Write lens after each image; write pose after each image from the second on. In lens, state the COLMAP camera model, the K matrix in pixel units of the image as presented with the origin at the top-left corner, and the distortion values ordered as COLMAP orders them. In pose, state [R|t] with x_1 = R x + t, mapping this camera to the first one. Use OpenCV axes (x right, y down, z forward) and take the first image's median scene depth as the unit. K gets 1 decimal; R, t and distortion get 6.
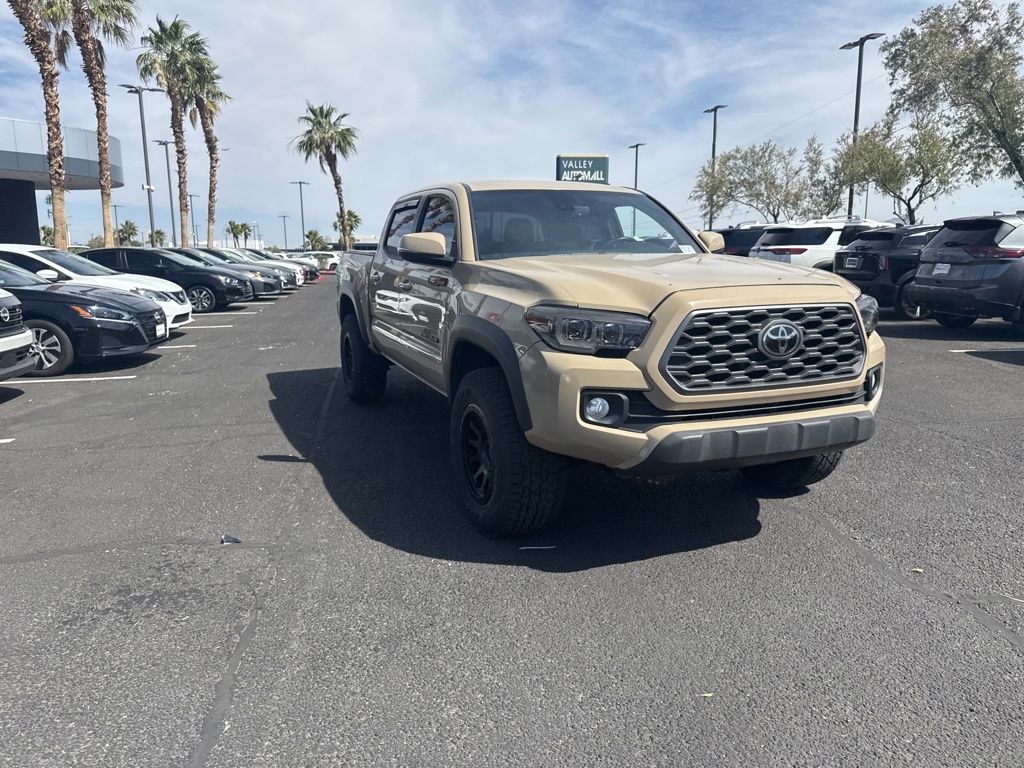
lens RADIAL K [[725.1, 0, 513.8], [0, 725.1, 374.1], [0, 0, 1]] dist [0.030679, -0.033433]
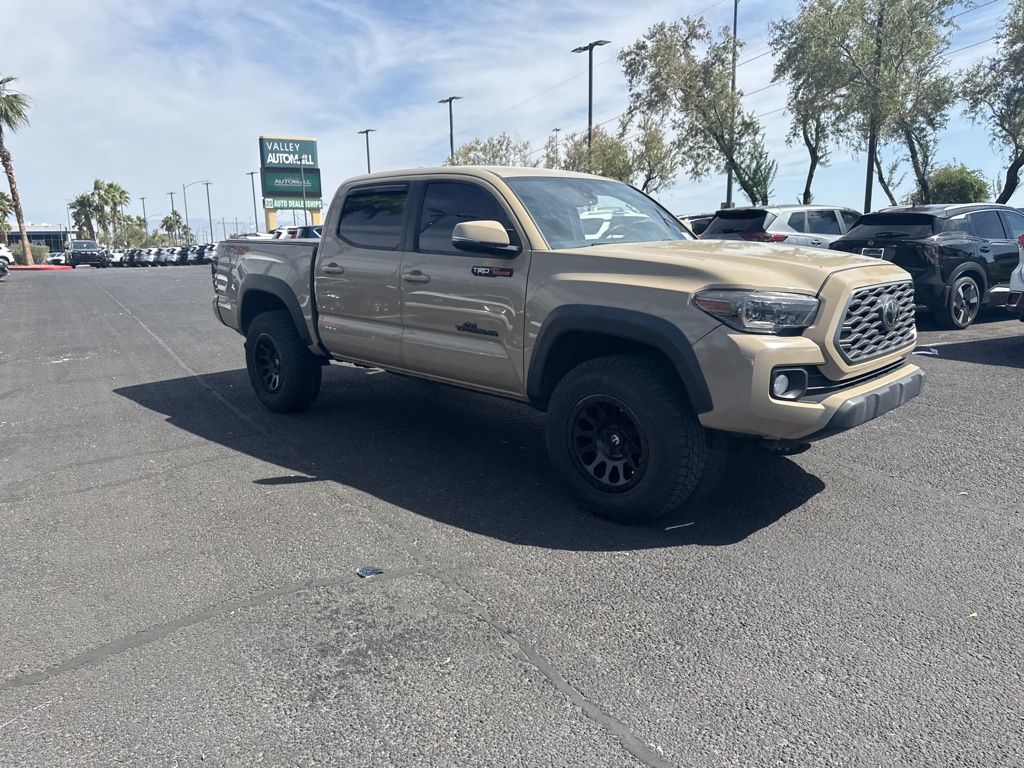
lens RADIAL K [[725.1, 0, 512.1], [0, 725.1, 378.0], [0, 0, 1]] dist [0.030679, -0.033433]
pose [[0.923565, -0.081171, 0.374752, -0.228304], [0.073233, 0.996686, 0.035401, -0.010275], [-0.376383, -0.005251, 0.926449, 0.053089]]
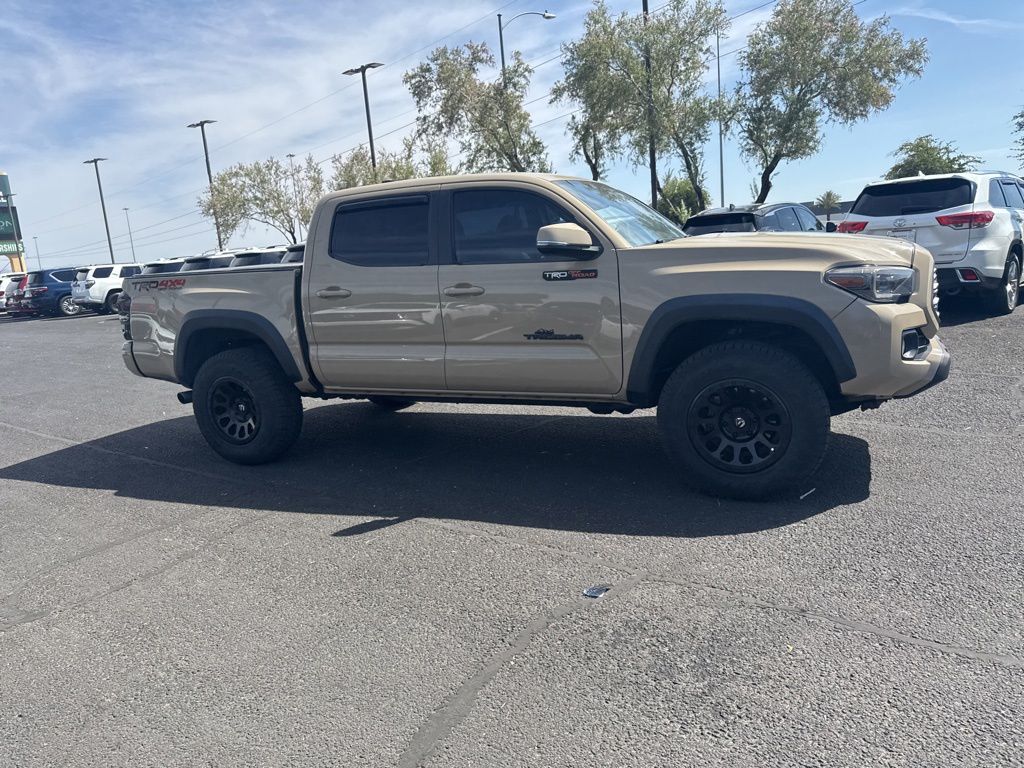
lens RADIAL K [[725.1, 0, 513.2], [0, 725.1, 381.4], [0, 0, 1]] dist [0.030679, -0.033433]
pose [[0.736172, -0.176083, 0.653487, -0.404407], [0.188556, 0.980693, 0.051836, -0.028106], [-0.649998, 0.085058, 0.755161, 0.178350]]
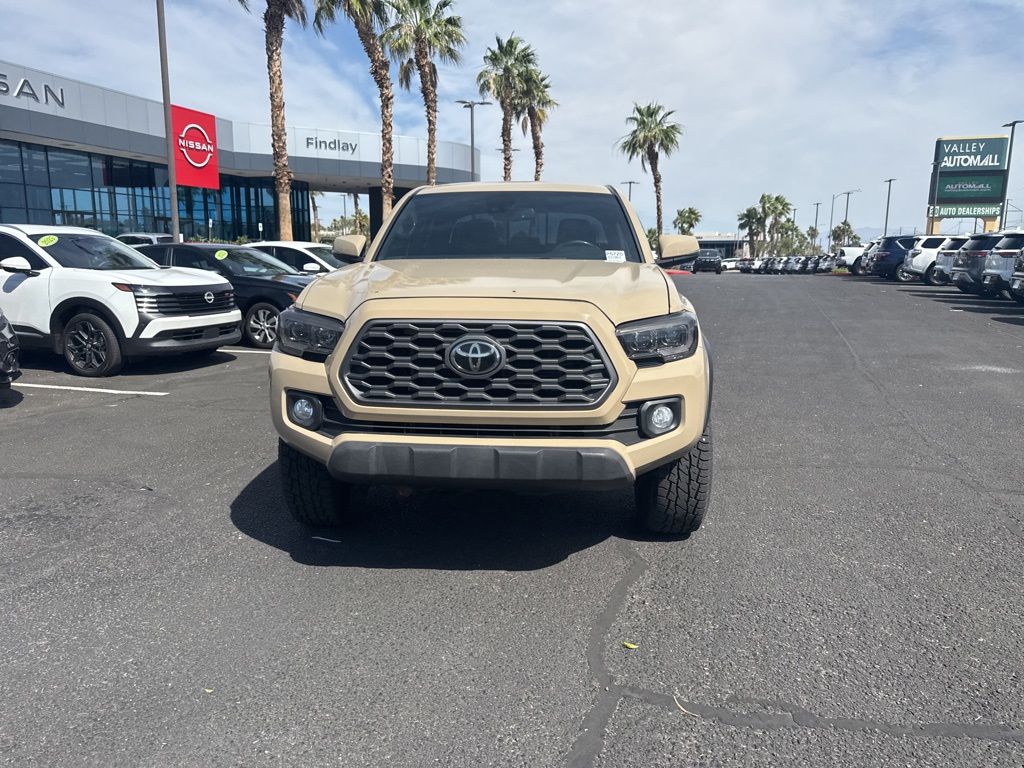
lens RADIAL K [[725.1, 0, 517.1], [0, 725.1, 385.5], [0, 0, 1]] dist [0.030679, -0.033433]
pose [[0.893343, 0.093682, -0.439502, 0.292719], [-0.085621, 0.995596, 0.038182, -0.018231], [0.441144, 0.003521, 0.897430, 0.072317]]
